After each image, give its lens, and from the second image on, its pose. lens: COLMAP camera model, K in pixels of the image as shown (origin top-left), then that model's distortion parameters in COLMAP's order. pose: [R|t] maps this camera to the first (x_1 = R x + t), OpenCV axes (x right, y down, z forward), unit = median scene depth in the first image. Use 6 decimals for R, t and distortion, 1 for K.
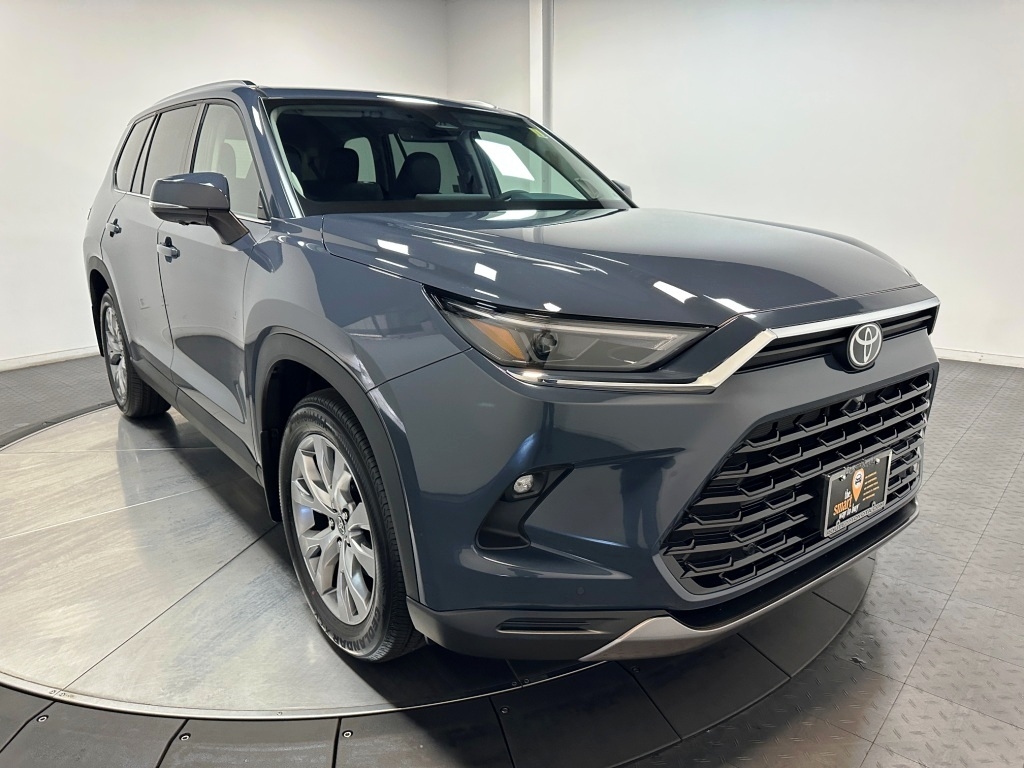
lens RADIAL K [[720.3, 0, 512.0], [0, 720.3, 384.0], [0, 0, 1]] dist [0.069823, -0.130661]
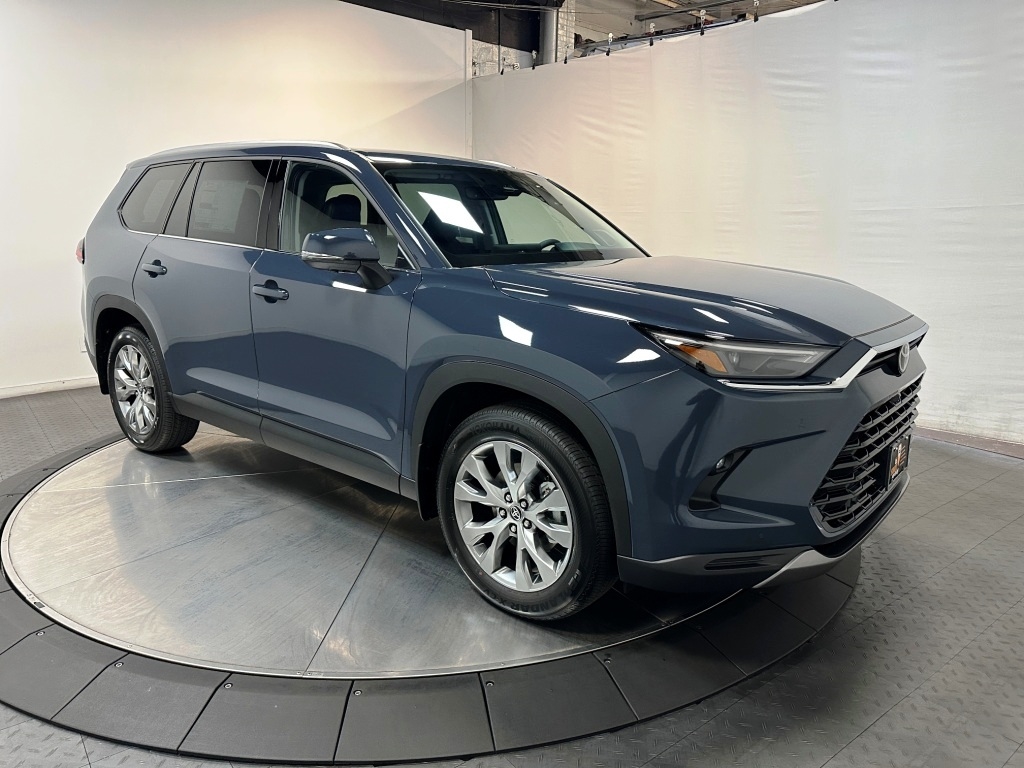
lens RADIAL K [[700.8, 0, 512.0], [0, 700.8, 384.0], [0, 0, 1]] dist [0.125977, -0.245098]
pose [[0.975820, -0.032186, 0.216192, -0.609766], [0.040636, 0.998569, -0.034754, 0.017858], [-0.214764, 0.042699, 0.975732, -0.234923]]
